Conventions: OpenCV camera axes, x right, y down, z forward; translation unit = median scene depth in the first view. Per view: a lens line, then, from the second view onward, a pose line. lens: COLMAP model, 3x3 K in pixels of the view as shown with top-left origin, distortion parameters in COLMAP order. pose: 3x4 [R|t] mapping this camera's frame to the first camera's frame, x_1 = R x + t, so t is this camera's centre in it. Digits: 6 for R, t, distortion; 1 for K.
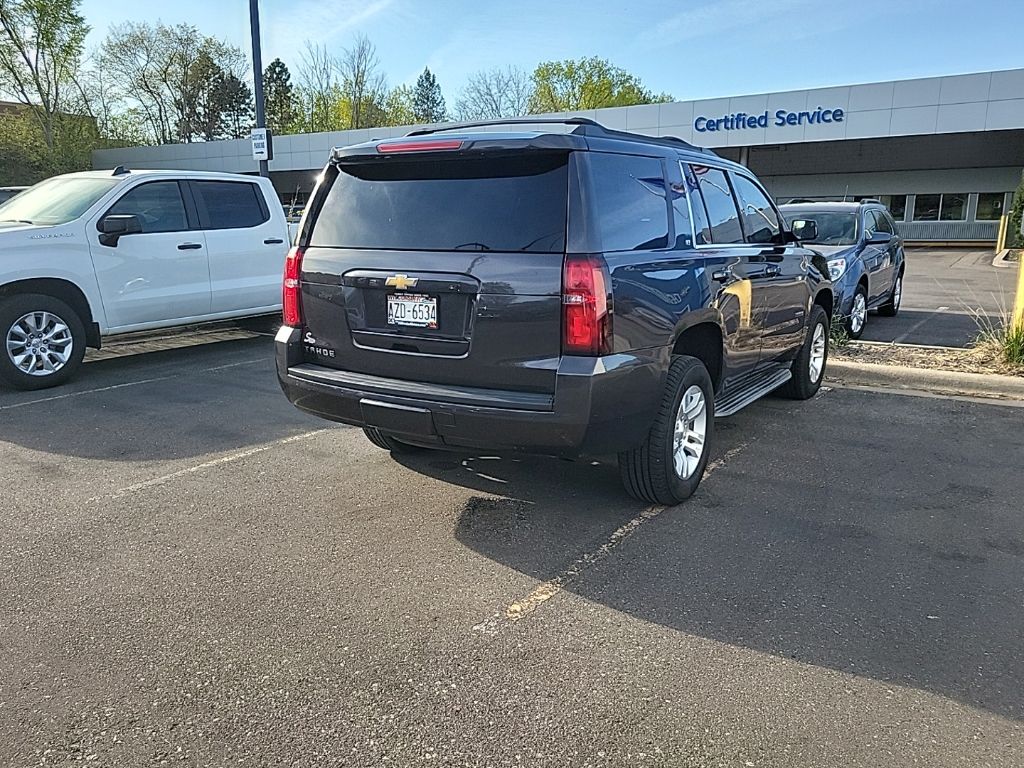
lens RADIAL K [[806.3, 0, 505.5], [0, 806.3, 392.9], [0, 0, 1]] dist [0.050795, -0.038183]
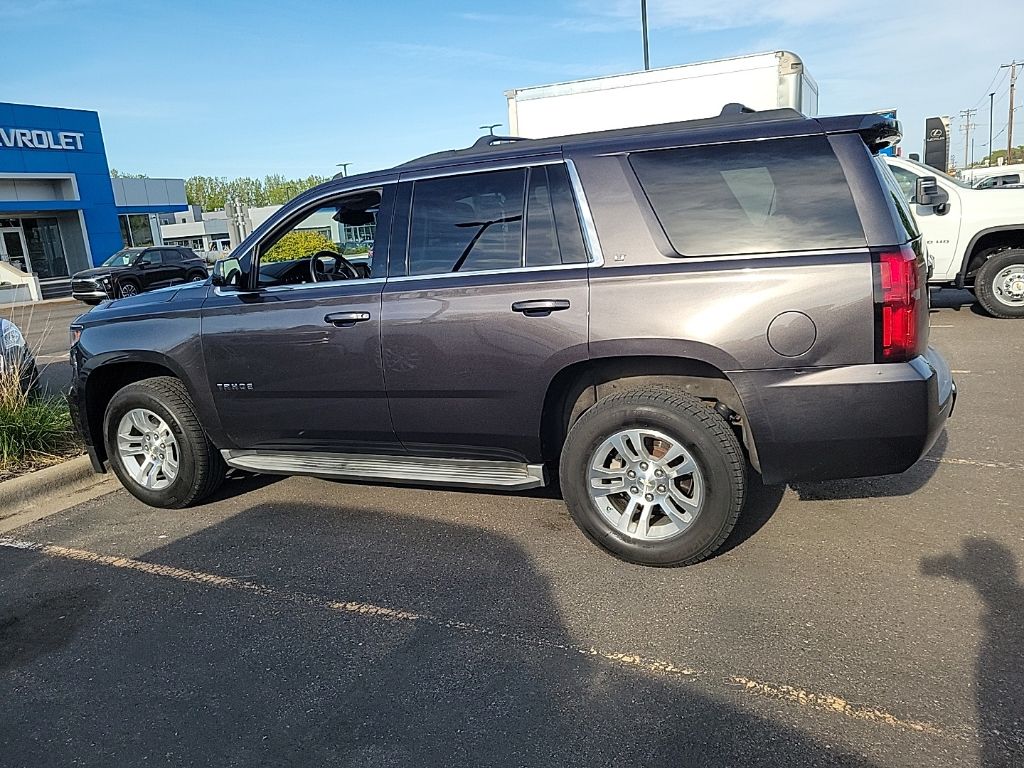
lens RADIAL K [[777.3, 0, 503.2], [0, 777.3, 370.0], [0, 0, 1]] dist [0.048969, -0.029468]
pose [[-0.131511, -0.175269, 0.975697, -0.843017], [0.285155, 0.935958, 0.206566, -0.297459], [-0.949416, 0.305391, -0.073110, 1.312111]]
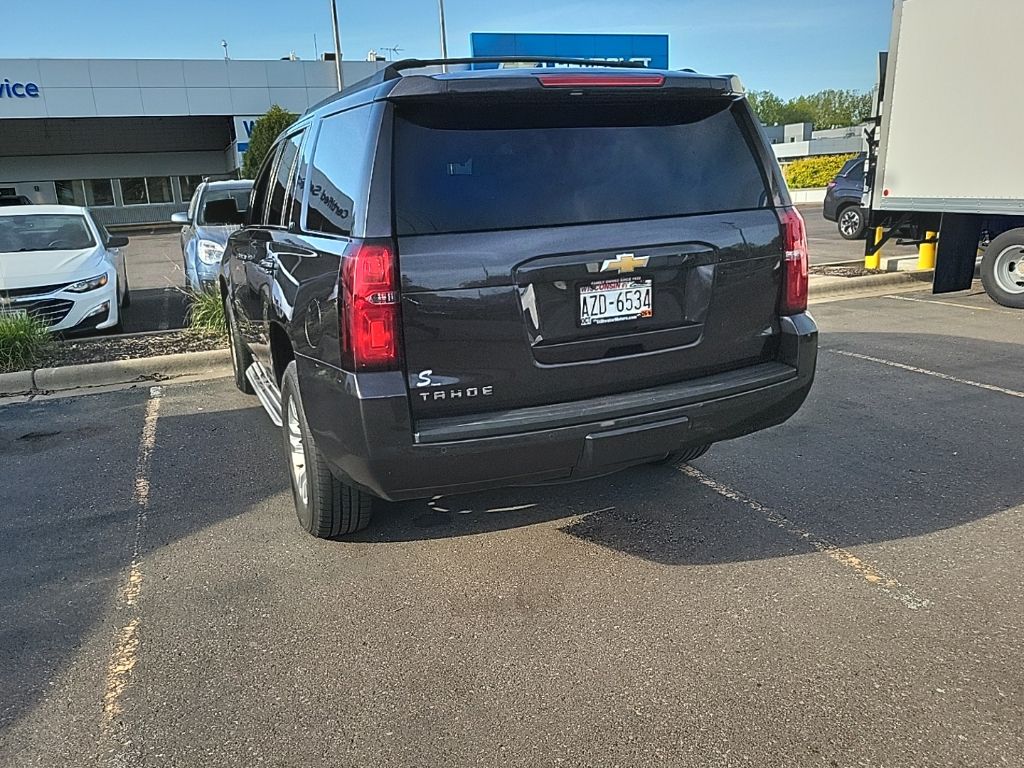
lens RADIAL K [[806.3, 0, 508.6], [0, 806.3, 391.2], [0, 0, 1]] dist [0.050795, -0.038183]
pose [[0.555151, -0.233697, 0.798244, -0.659755], [0.222807, 0.966425, 0.127980, -0.115967], [-0.801352, 0.106806, 0.588581, 0.533283]]
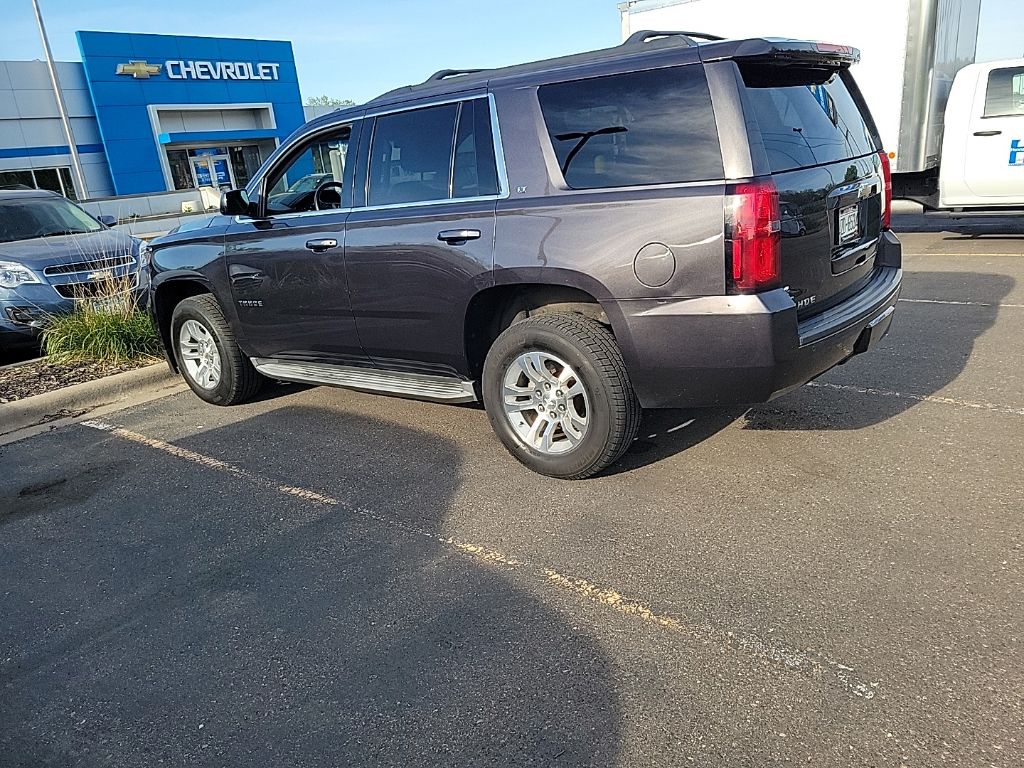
lens RADIAL K [[777.3, 0, 517.0], [0, 777.3, 380.6], [0, 0, 1]] dist [0.048969, -0.029468]
pose [[0.094713, -0.283245, 0.954359, -0.919494], [0.303544, 0.921234, 0.243289, -0.230013], [-0.948098, 0.266647, 0.173230, 1.046879]]
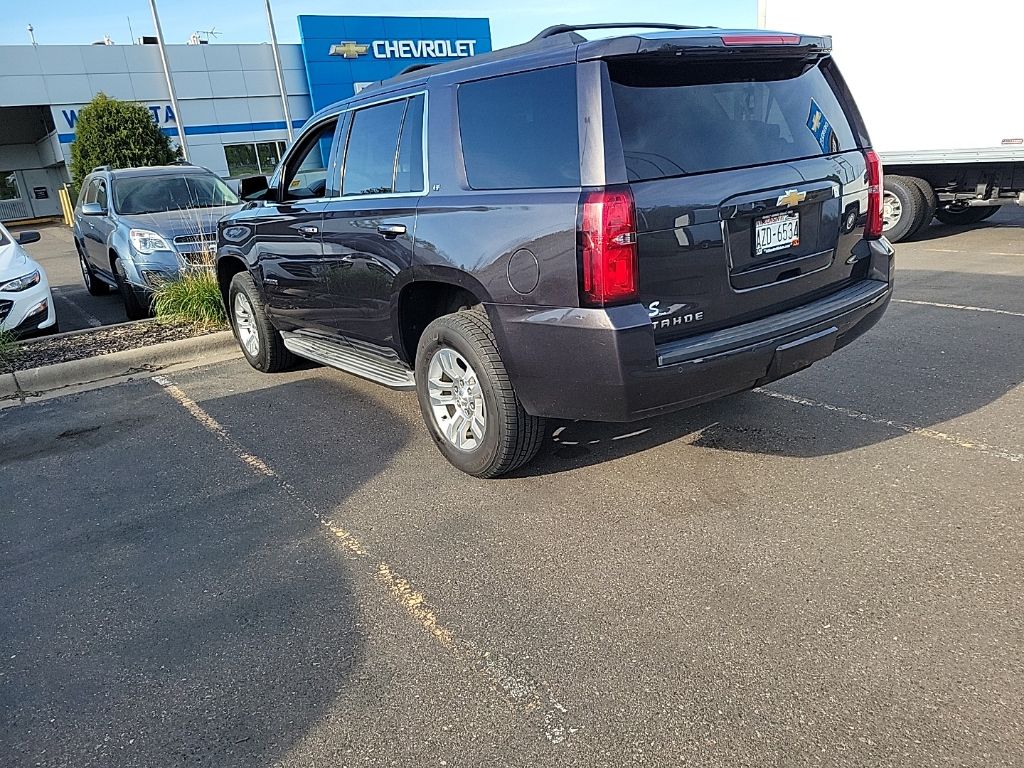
lens RADIAL K [[777.3, 0, 514.0], [0, 777.3, 377.8], [0, 0, 1]] dist [0.048969, -0.029468]
pose [[0.349364, -0.292883, 0.890036, -0.851996], [0.284494, 0.938206, 0.197063, -0.169207], [-0.892753, 0.184363, 0.411098, 0.773853]]
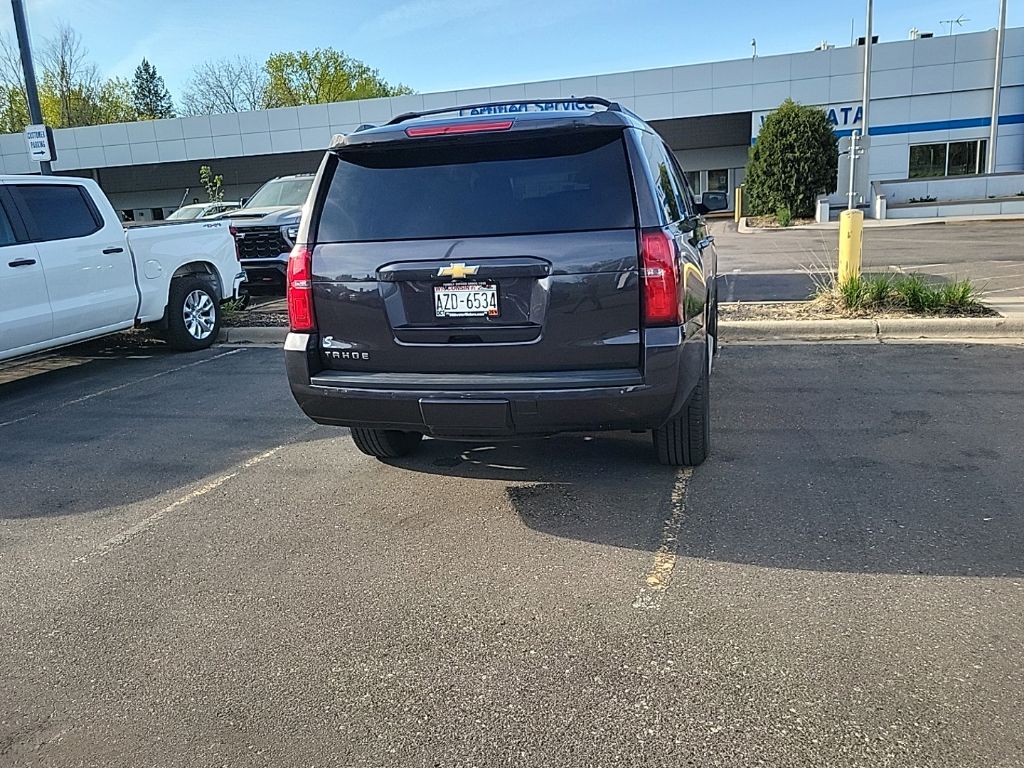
lens RADIAL K [[806.3, 0, 516.0], [0, 806.3, 387.7], [0, 0, 1]] dist [0.050795, -0.038183]
pose [[0.949758, -0.121486, 0.288445, -0.288370], [0.120520, 0.992485, 0.021177, -0.010065], [-0.288850, 0.014650, 0.957262, 0.056577]]
